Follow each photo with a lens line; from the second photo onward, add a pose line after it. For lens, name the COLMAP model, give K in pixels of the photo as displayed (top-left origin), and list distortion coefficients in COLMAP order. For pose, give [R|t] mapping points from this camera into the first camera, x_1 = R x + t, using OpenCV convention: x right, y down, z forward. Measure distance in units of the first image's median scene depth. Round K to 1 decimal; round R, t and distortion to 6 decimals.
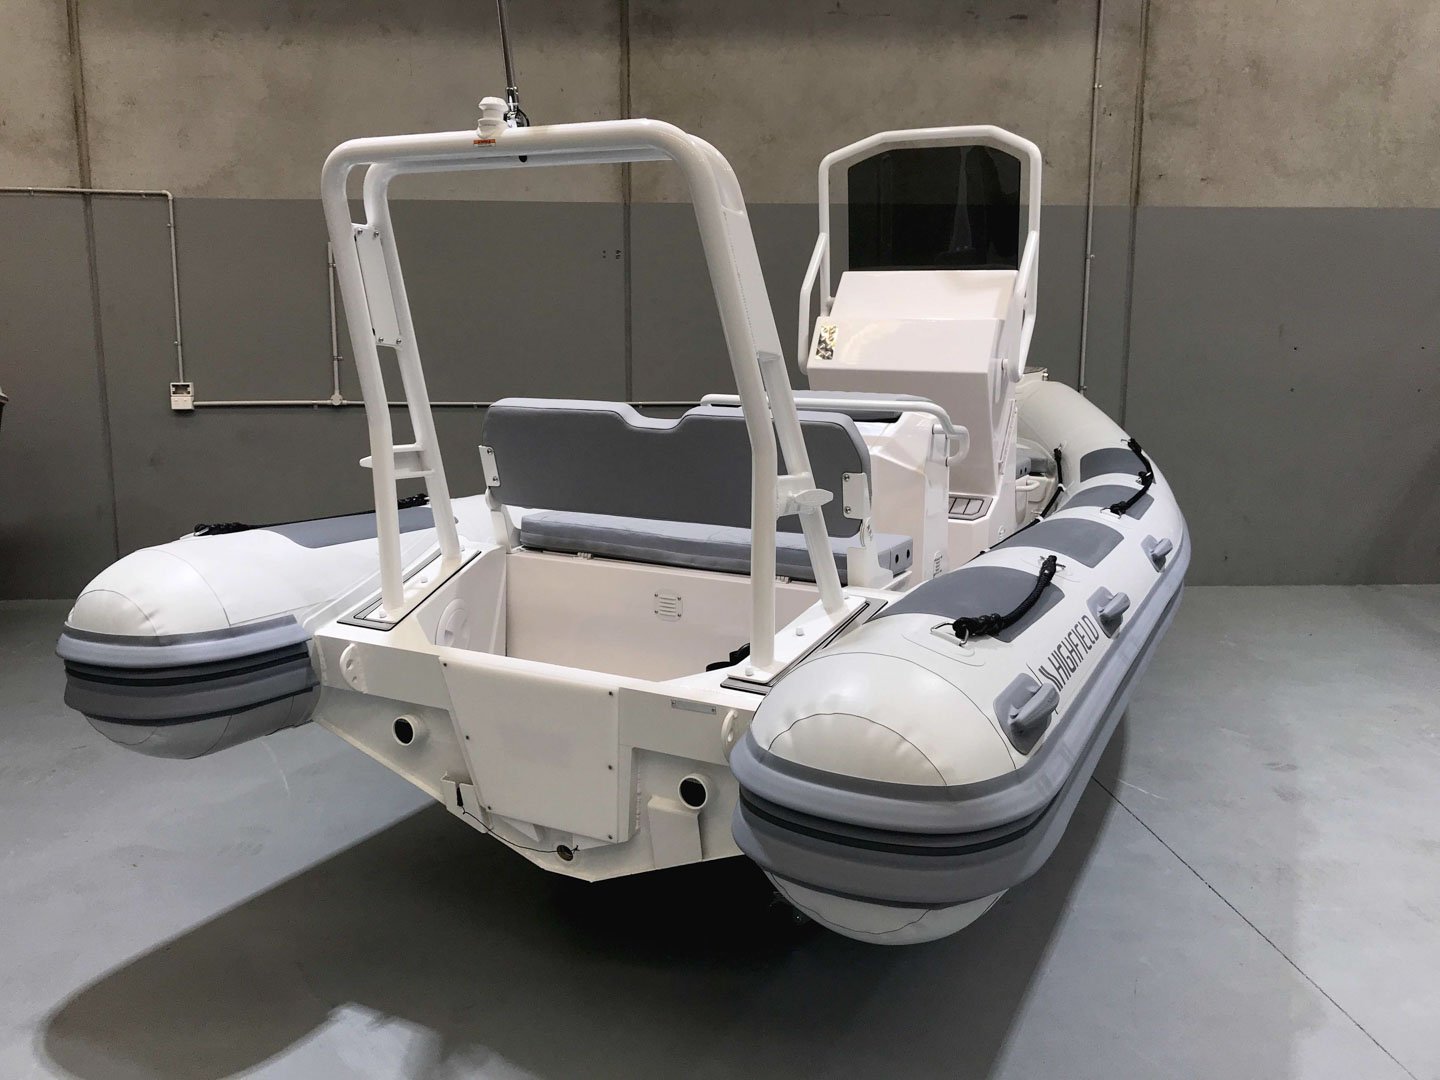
lens RADIAL K [[1186.8, 0, 708.2], [0, 1186.8, 539.5], [0, 0, 1]] dist [-0.004164, 0.002864]
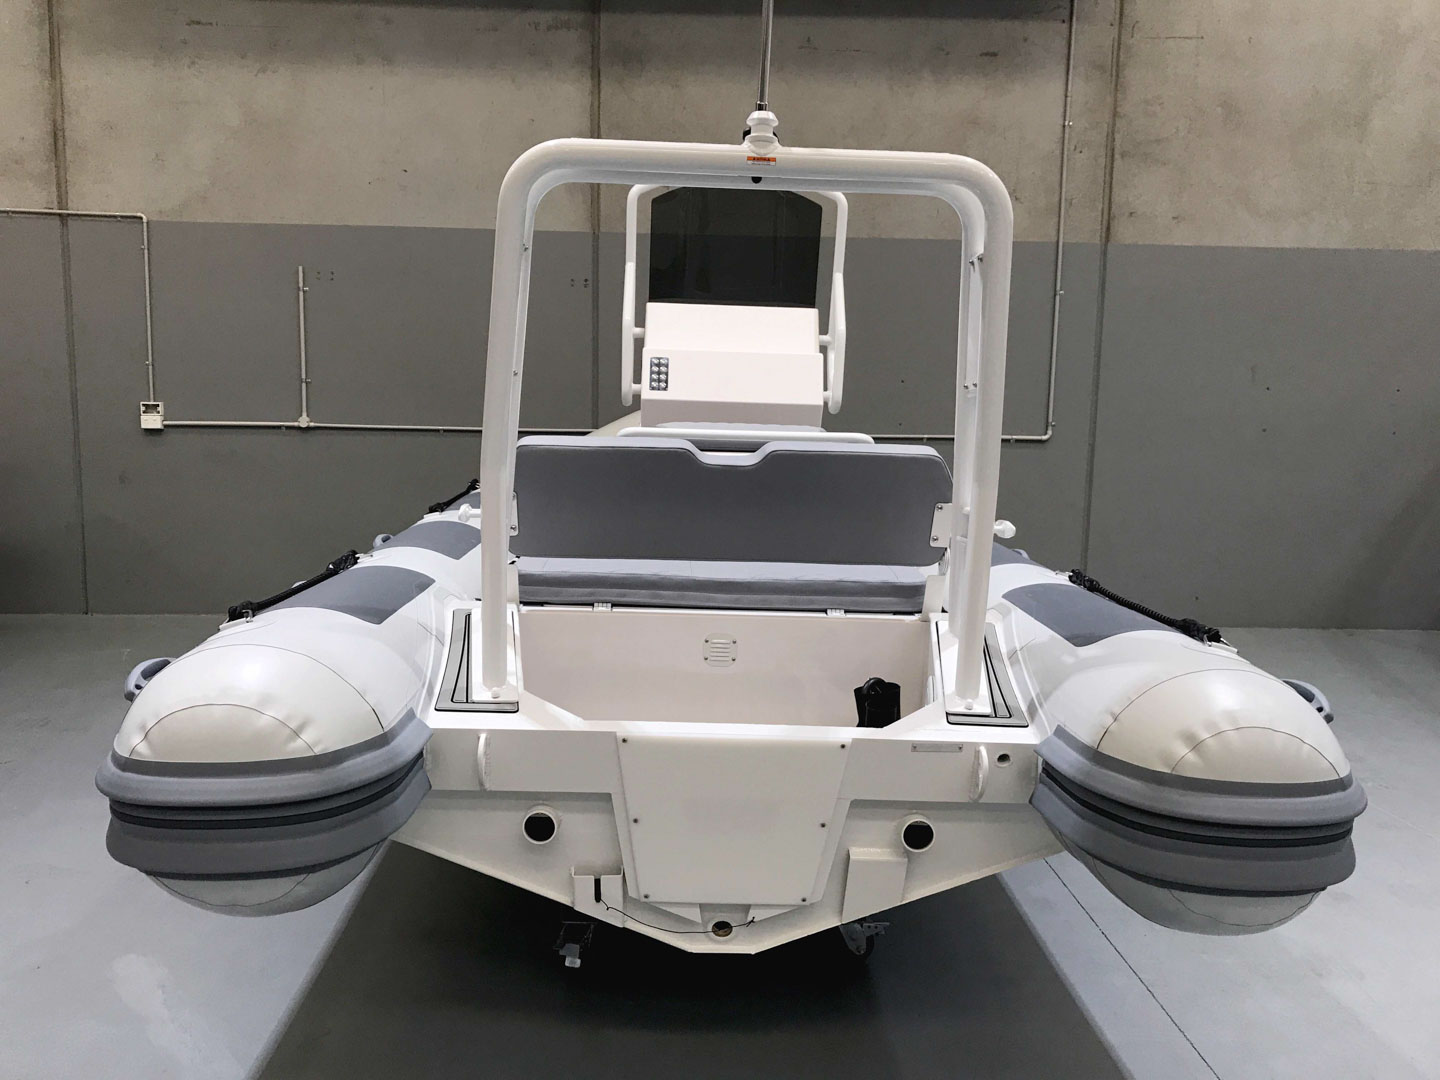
lens RADIAL K [[1186.8, 0, 708.2], [0, 1186.8, 539.5], [0, 0, 1]] dist [-0.004164, 0.002864]
pose [[0.999539, 0.021052, -0.021887, 0.054811], [-0.021590, 0.999464, -0.024612, -0.000586], [0.021357, 0.025073, 0.999457, 0.002627]]
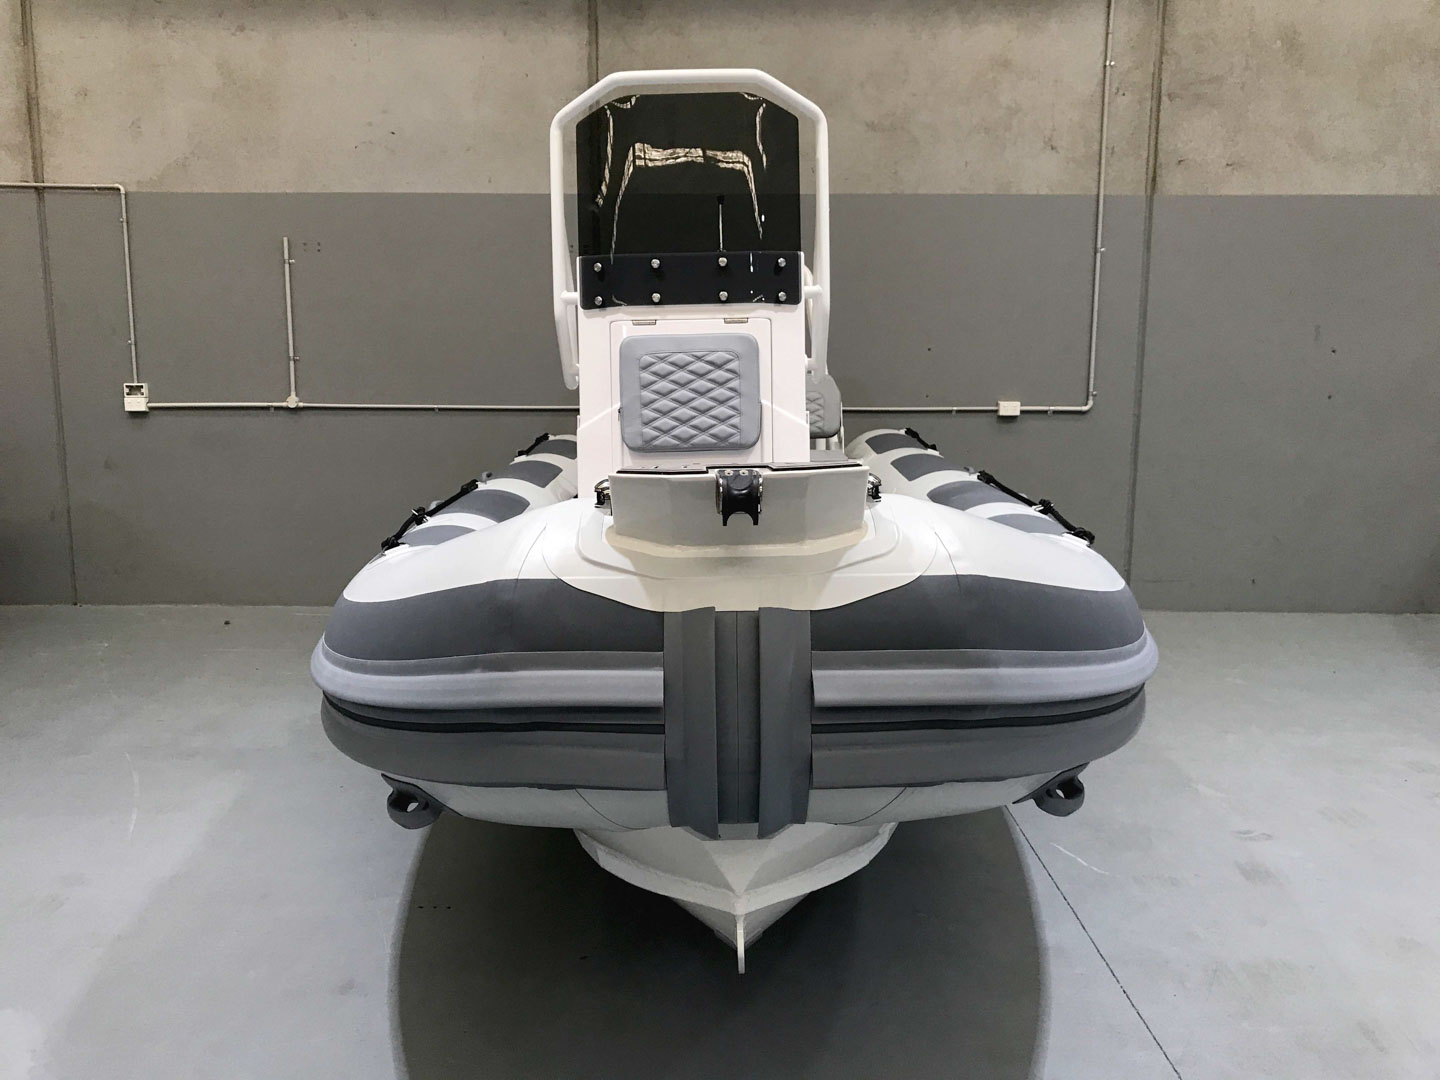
lens RADIAL K [[1186.8, 0, 708.2], [0, 1186.8, 539.5], [0, 0, 1]] dist [-0.004164, 0.002864]
pose [[0.997429, 0.014292, -0.070218, 0.090825], [-0.014382, 0.999896, -0.000775, -0.011137], [0.070200, 0.001783, 0.997531, 0.069756]]
